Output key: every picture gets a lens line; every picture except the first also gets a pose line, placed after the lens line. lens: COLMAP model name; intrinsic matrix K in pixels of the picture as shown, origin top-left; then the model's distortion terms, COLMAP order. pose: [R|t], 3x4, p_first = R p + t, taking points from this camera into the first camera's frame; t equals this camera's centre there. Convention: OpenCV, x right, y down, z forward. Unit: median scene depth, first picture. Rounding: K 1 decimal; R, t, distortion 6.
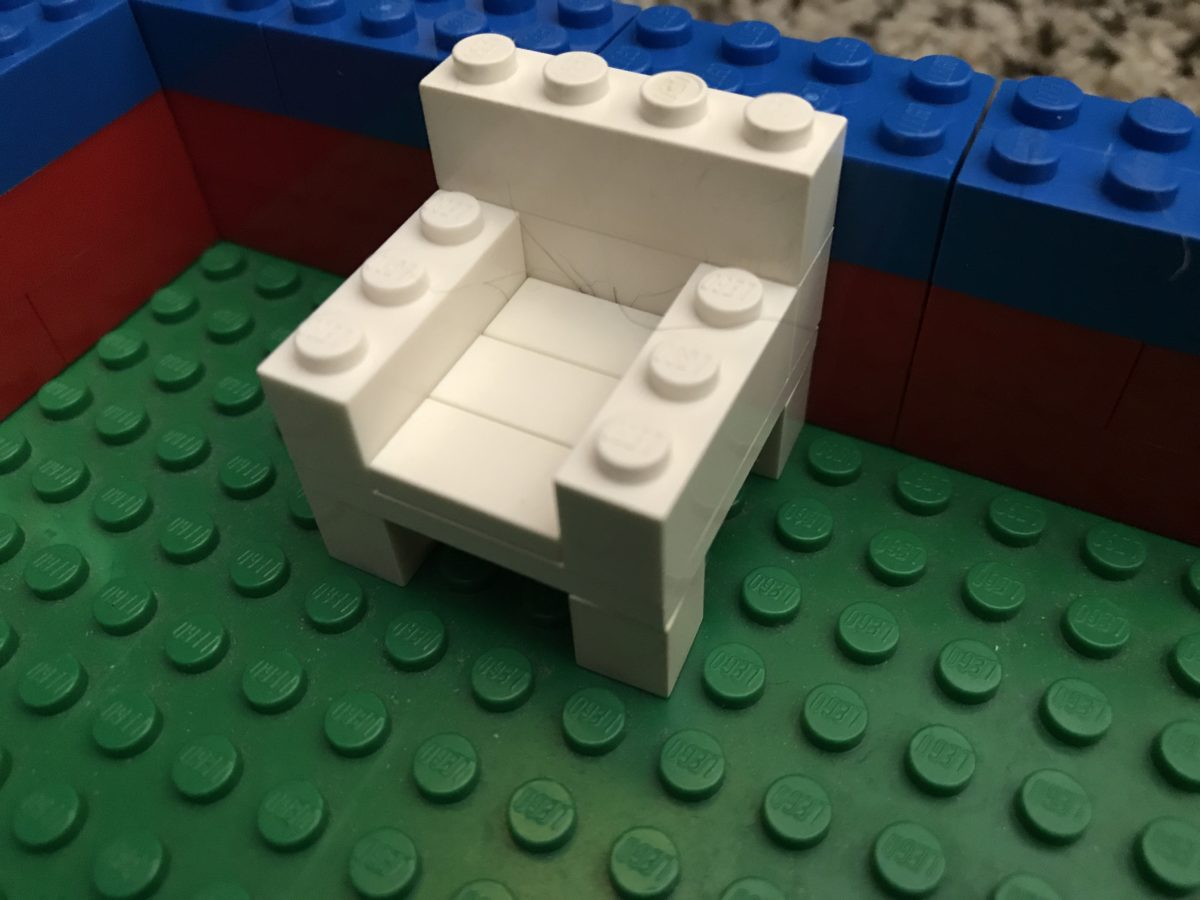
lens RADIAL K [[1034.7, 0, 600.0], [0, 1034.7, 450.0], [0, 0, 1]] dist [0.013164, -0.002224]
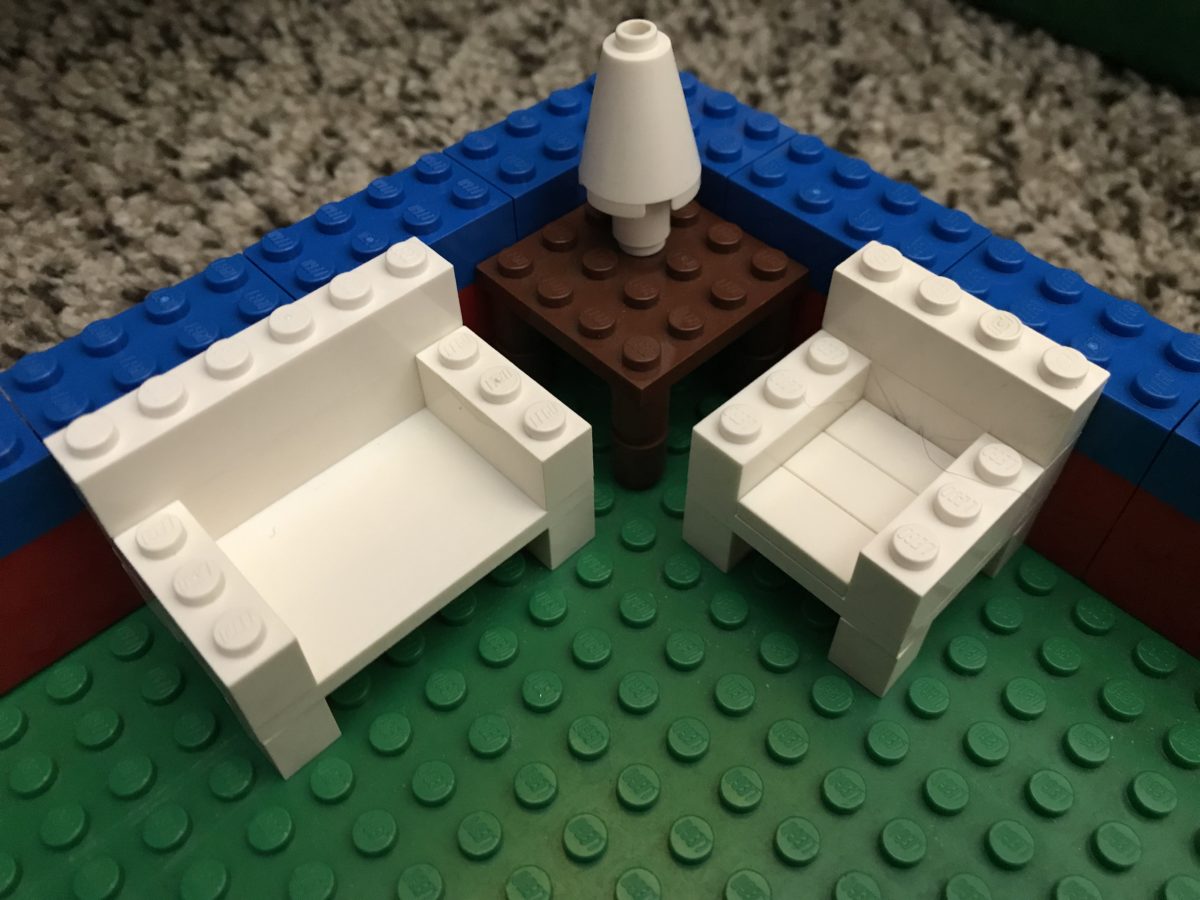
lens RADIAL K [[1034.7, 0, 600.0], [0, 1034.7, 450.0], [0, 0, 1]] dist [0.013164, -0.002224]
pose [[0.946413, 0.277442, -0.165311, -0.179543], [-0.269895, 0.960559, 0.066952, -0.107120], [0.177366, -0.018747, 0.983966, -0.595671]]
